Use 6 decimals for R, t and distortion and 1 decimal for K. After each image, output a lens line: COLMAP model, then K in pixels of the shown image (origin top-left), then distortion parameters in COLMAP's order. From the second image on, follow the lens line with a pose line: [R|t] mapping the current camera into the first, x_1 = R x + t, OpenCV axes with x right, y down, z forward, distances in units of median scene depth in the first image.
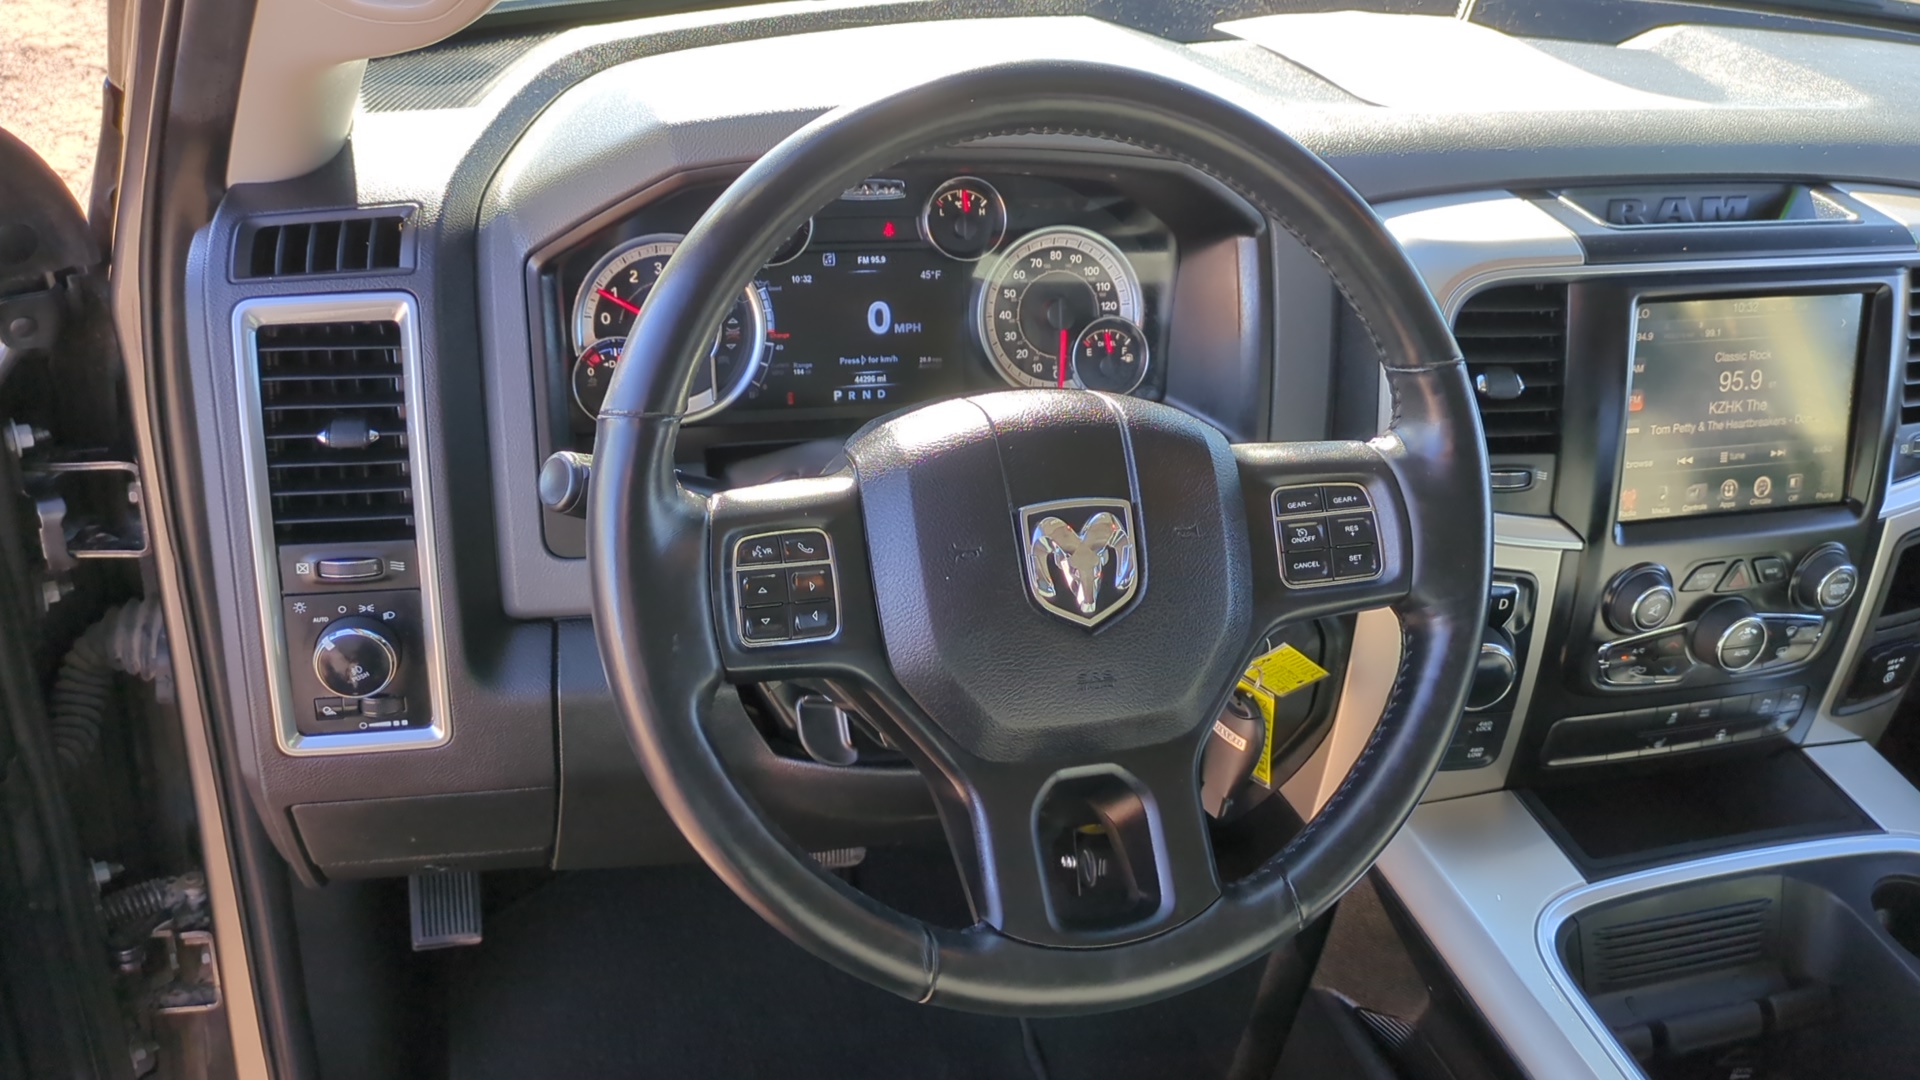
lens RADIAL K [[1650.2, 0, 956.9], [0, 1650.2, 537.0], [0, 0, 1]] dist [0.061637, -0.098146]
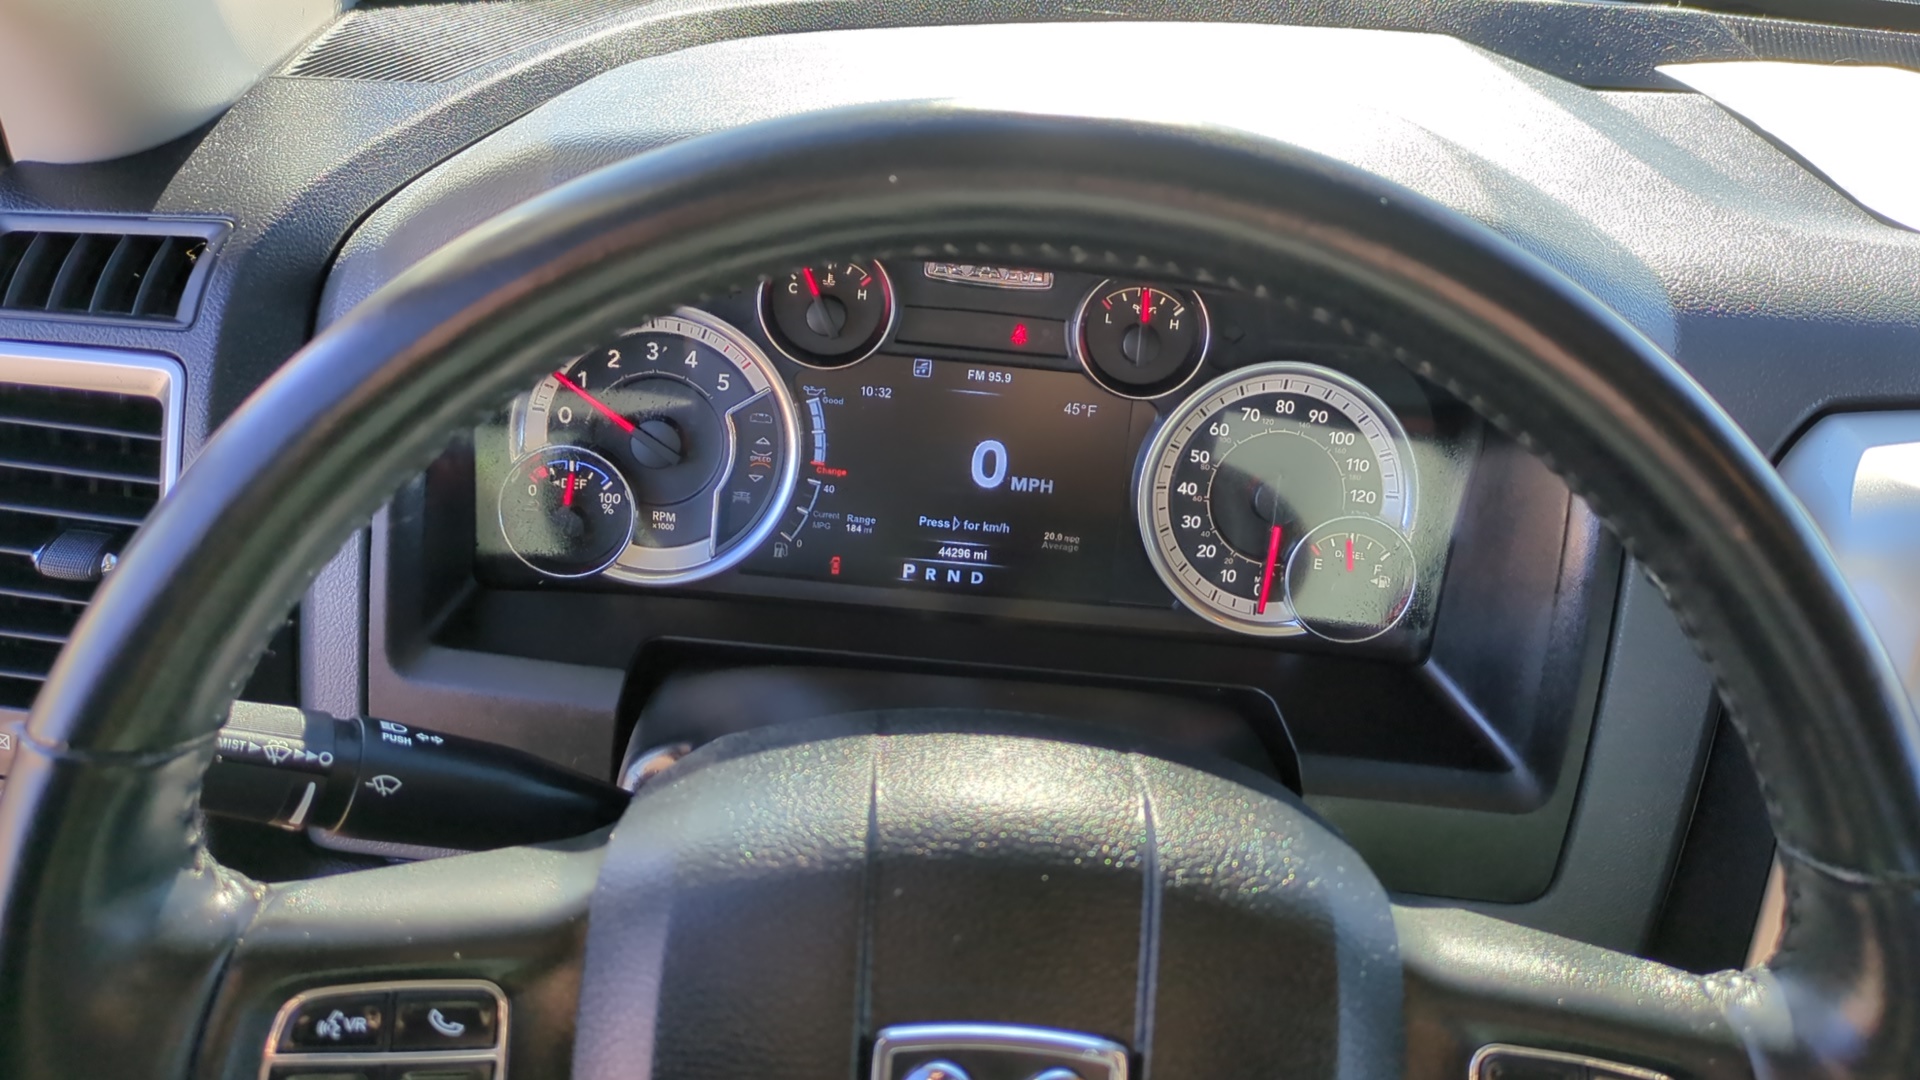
lens RADIAL K [[1650.2, 0, 956.9], [0, 1650.2, 537.0], [0, 0, 1]] dist [0.061637, -0.098146]
pose [[0.955389, 0.166750, -0.243776, 0.104655], [-0.165558, 0.985870, 0.025521, -0.119845], [0.244587, 0.015977, 0.969496, 0.369764]]
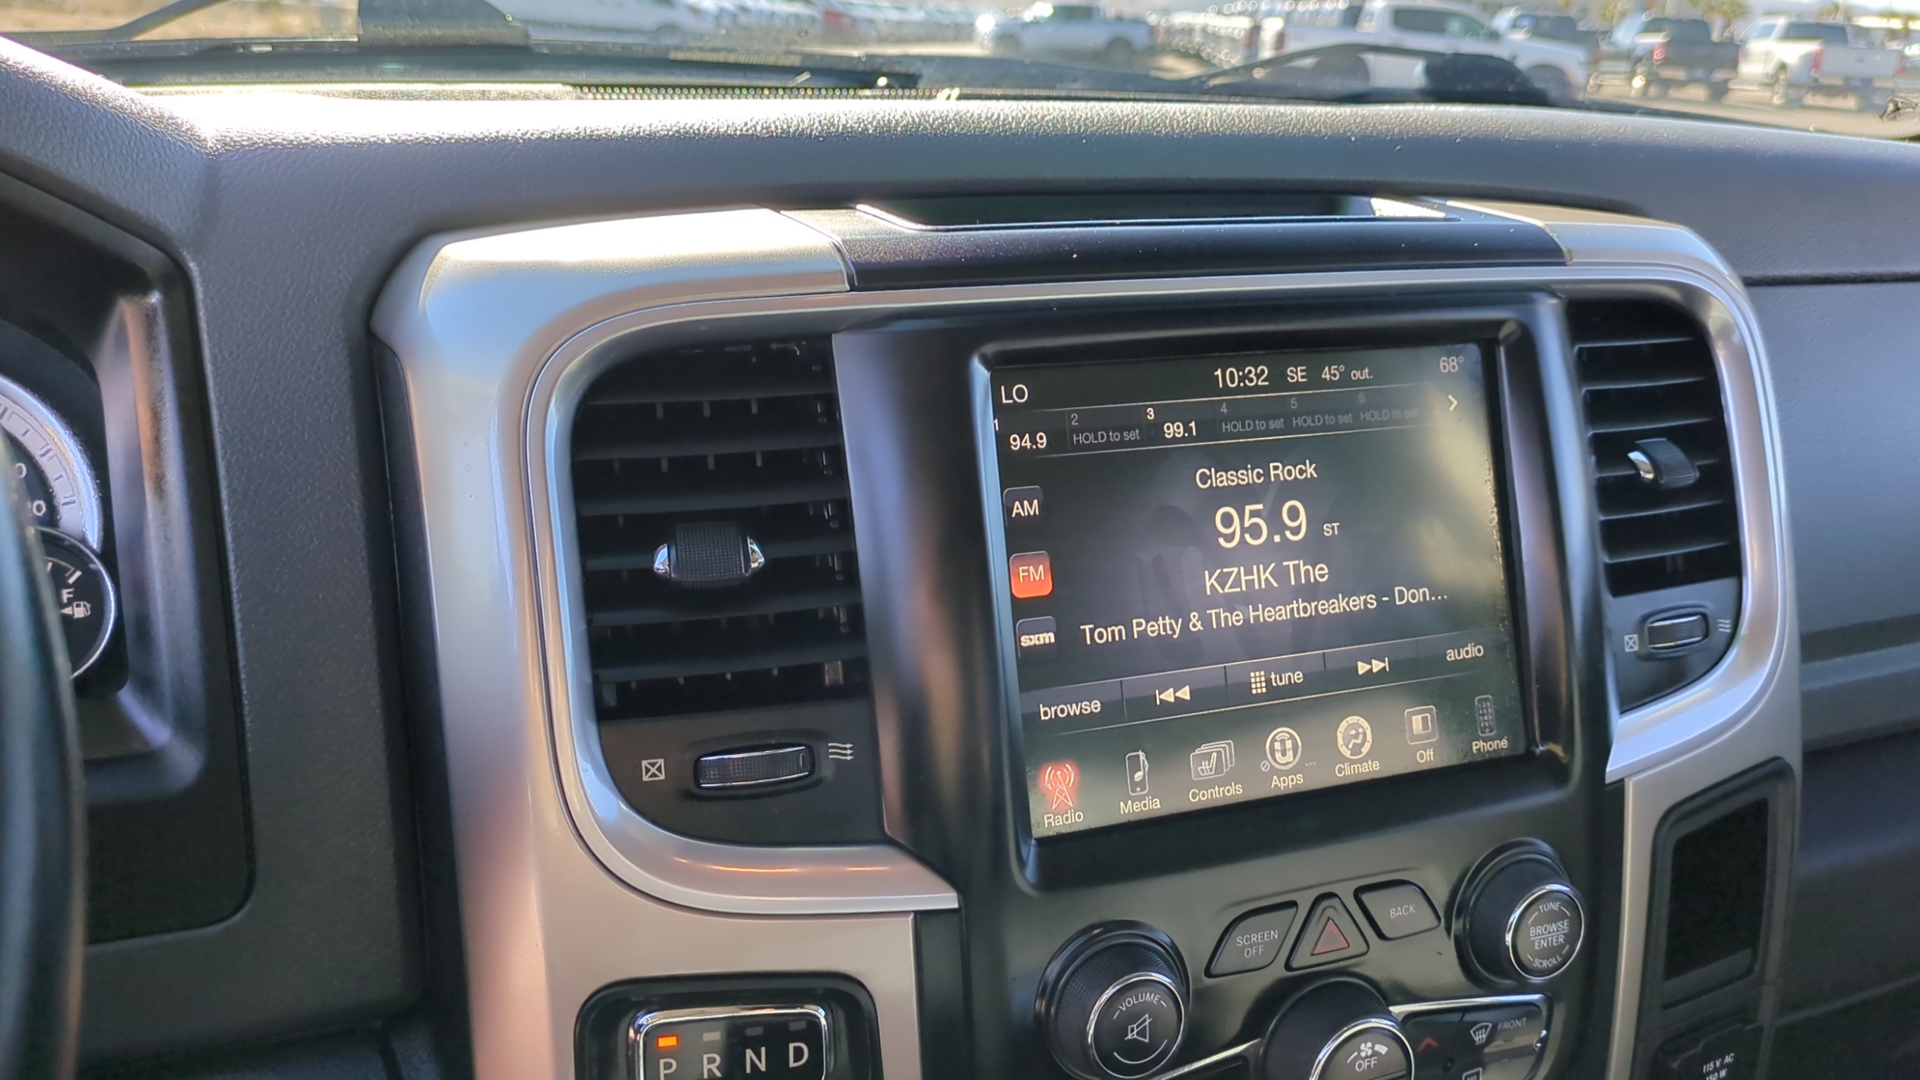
lens RADIAL K [[1667.1, 0, 978.0], [0, 1667.1, 538.3], [0, 0, 1]] dist [0.060694, -0.096009]
pose [[0.992807, -0.091085, 0.077709, 0.346490], [0.107043, 0.966014, -0.235284, 0.017406], [-0.053637, 0.241909, 0.968815, 0.523169]]
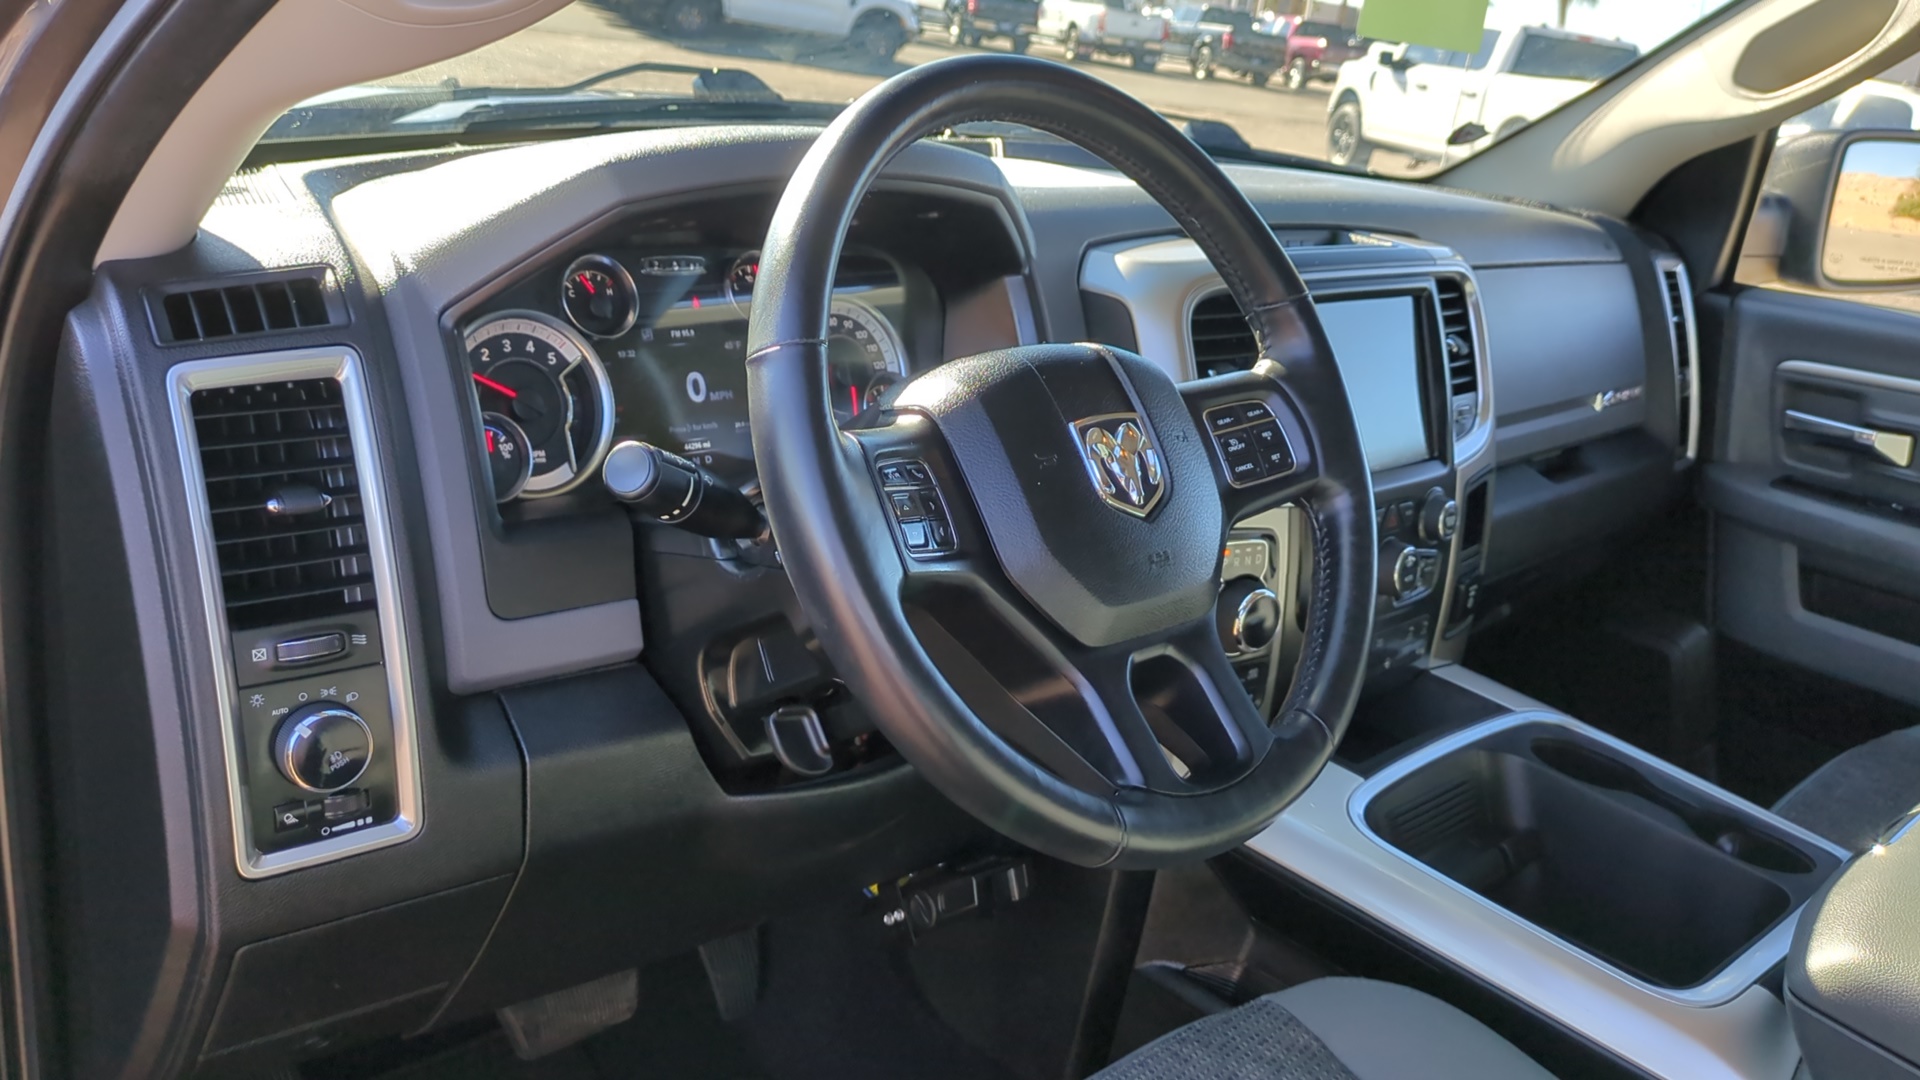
lens RADIAL K [[1667.1, 0, 978.0], [0, 1667.1, 538.3], [0, 0, 1]] dist [0.060694, -0.096009]
pose [[0.885567, -0.137834, 0.443590, -0.373181], [0.214650, 0.968315, -0.127641, 0.133152], [-0.411942, 0.208252, 0.887094, 0.011273]]
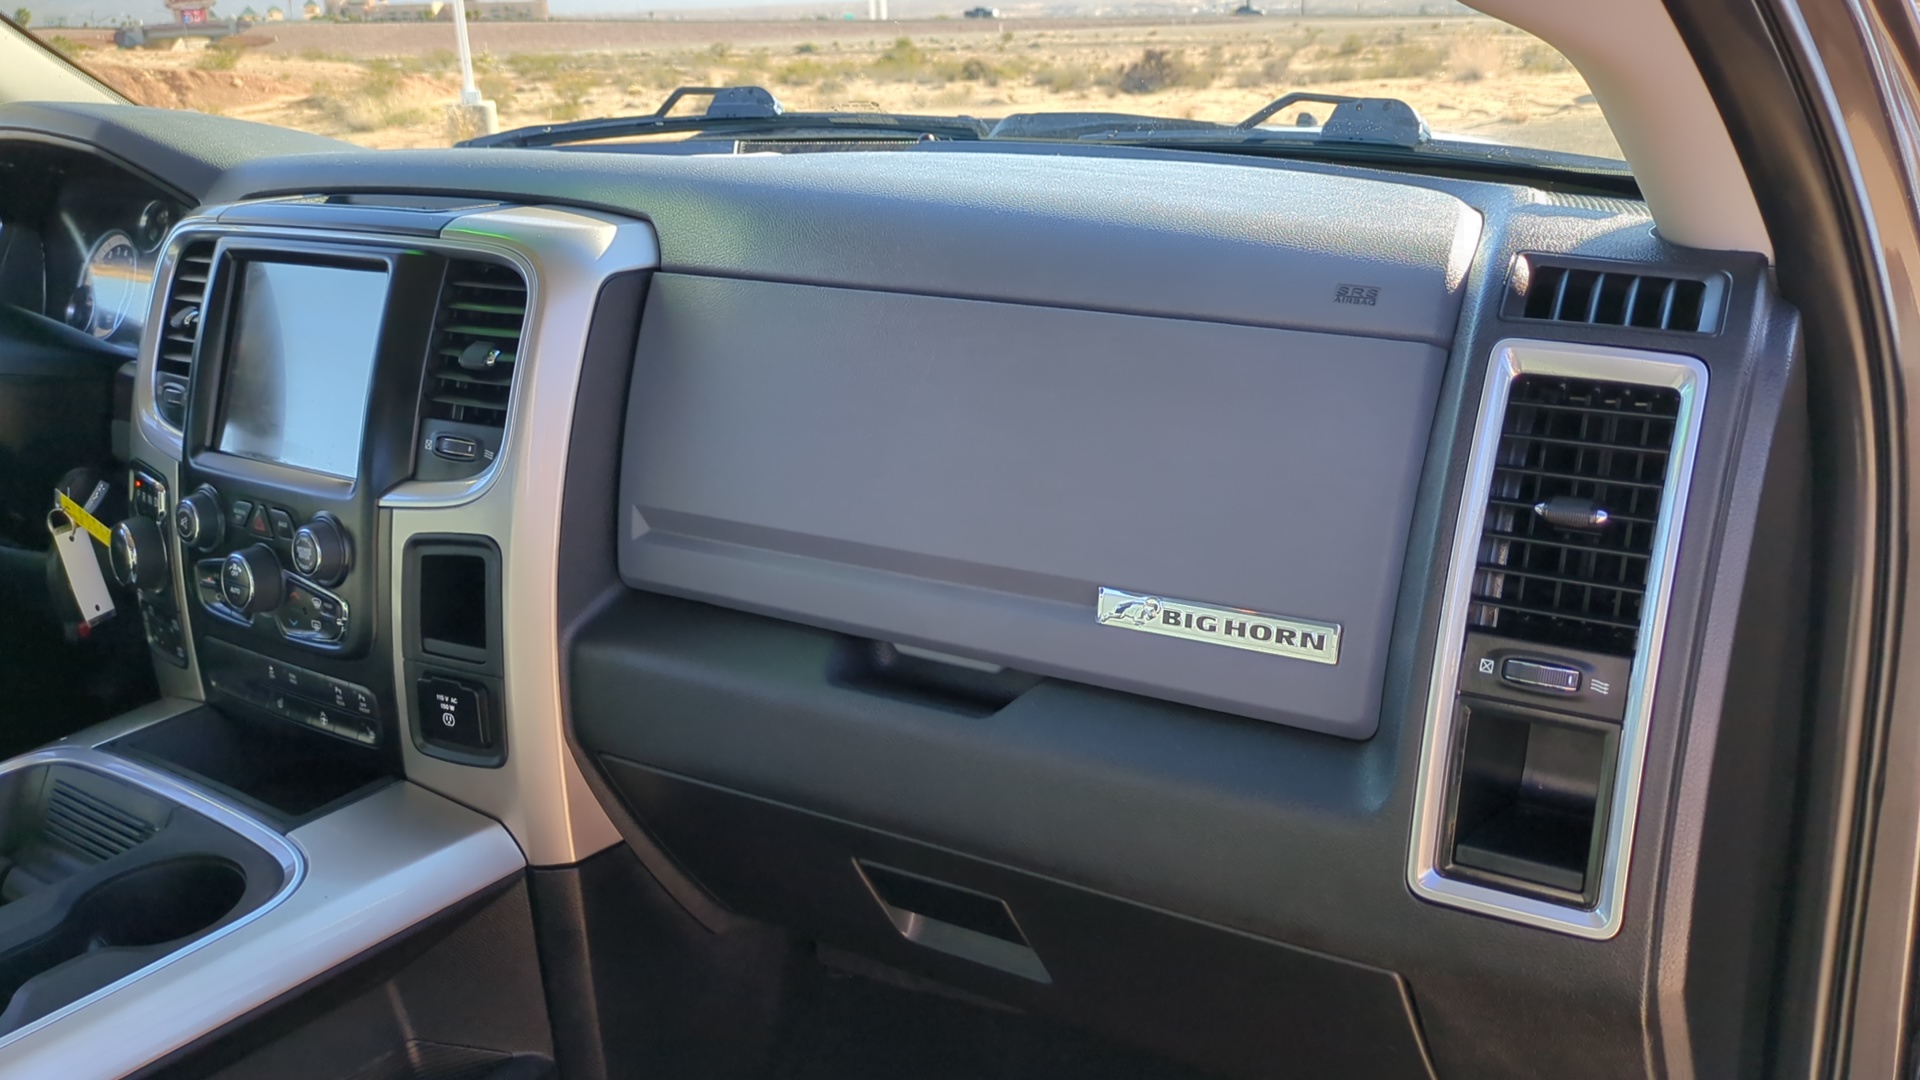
lens RADIAL K [[1667.1, 0, 978.0], [0, 1667.1, 538.3], [0, 0, 1]] dist [0.060694, -0.096009]
pose [[0.572896, 0.115756, -0.811413, 1.609110], [-0.350749, 0.929374, -0.115061, -0.002650], [0.740787, 0.350520, 0.573036, 0.738110]]
